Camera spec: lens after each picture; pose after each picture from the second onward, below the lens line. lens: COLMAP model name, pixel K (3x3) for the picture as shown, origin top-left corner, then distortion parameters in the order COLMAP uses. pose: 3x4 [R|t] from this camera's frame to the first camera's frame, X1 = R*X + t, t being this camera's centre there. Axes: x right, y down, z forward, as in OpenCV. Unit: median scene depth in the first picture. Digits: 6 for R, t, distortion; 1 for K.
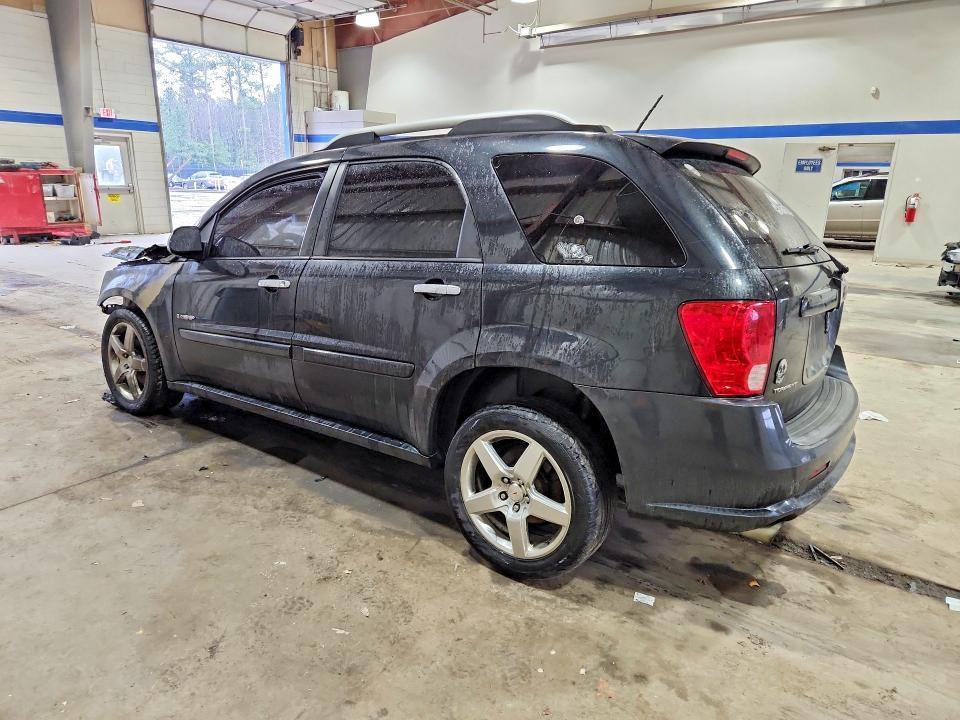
lens RADIAL K [[691.2, 0, 480.0], [0, 691.2, 376.8], [0, 0, 1]] dist [0.006445, 0.002433]
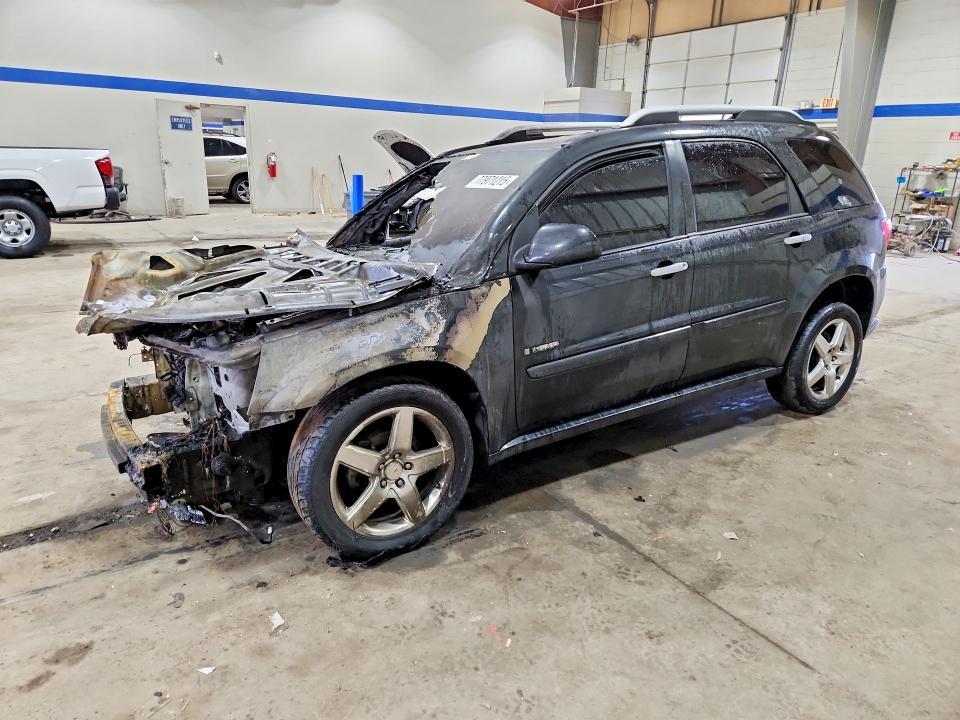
lens RADIAL K [[655.1, 0, 480.0], [0, 655.1, 360.0], [0, 0, 1]] dist [0.074934, 0.000410]
pose [[0.322172, -0.290318, 0.901067, -1.088184], [0.241819, 0.945477, 0.218165, -0.244348], [-0.915275, 0.147608, 0.374810, 0.802837]]
